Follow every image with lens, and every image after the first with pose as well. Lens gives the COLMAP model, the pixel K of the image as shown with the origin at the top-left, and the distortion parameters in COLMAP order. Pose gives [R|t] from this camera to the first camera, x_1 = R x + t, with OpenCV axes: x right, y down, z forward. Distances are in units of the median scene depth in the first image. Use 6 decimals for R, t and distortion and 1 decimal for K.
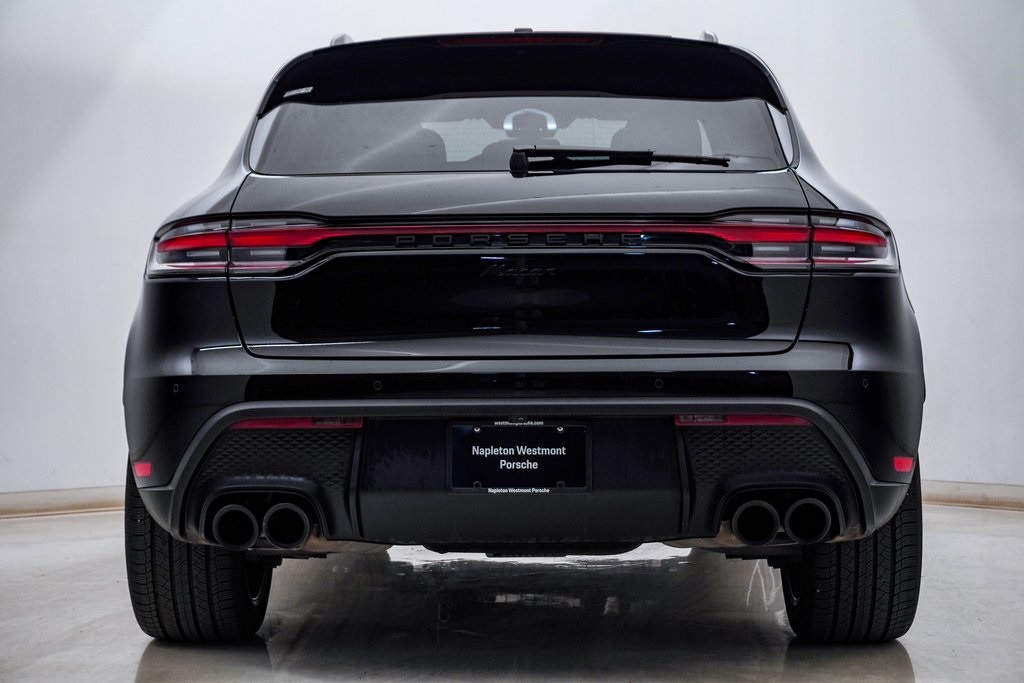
lens RADIAL K [[2420.8, 0, 512.0], [0, 2420.8, 341.5], [0, 0, 1]] dist [-0.354022, 0.210582]
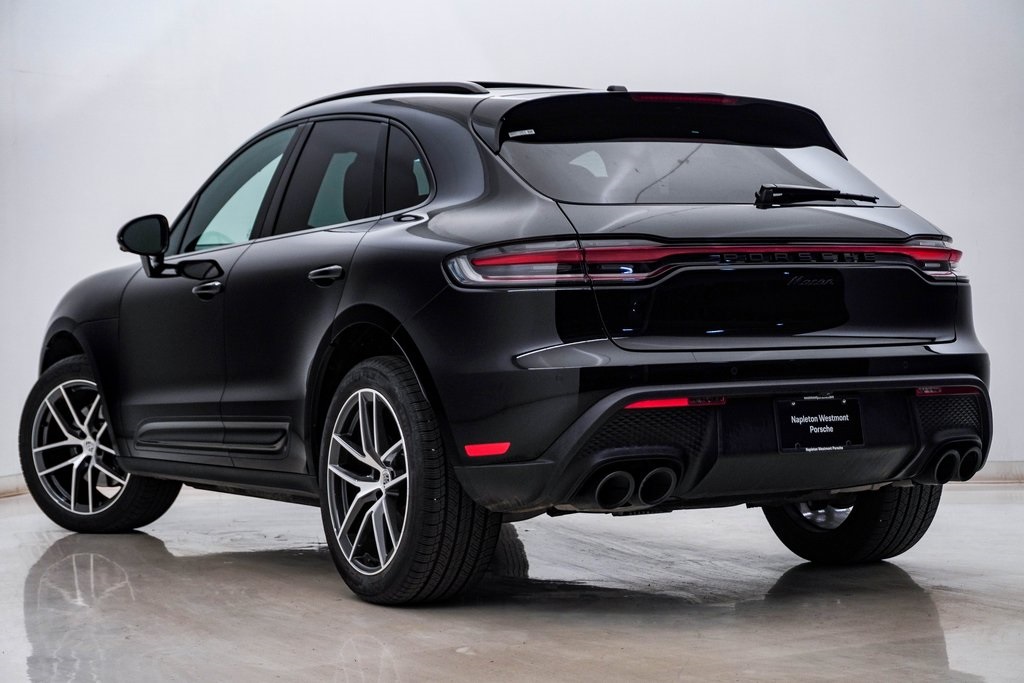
lens RADIAL K [[2420.8, 0, 512.0], [0, 2420.8, 341.5], [0, 0, 1]] dist [-0.354022, 0.210582]
pose [[0.858655, -0.014903, 0.512337, -0.769718], [0.021344, 0.999750, -0.006690, 0.008302], [-0.512109, 0.016680, 0.858759, -0.029875]]
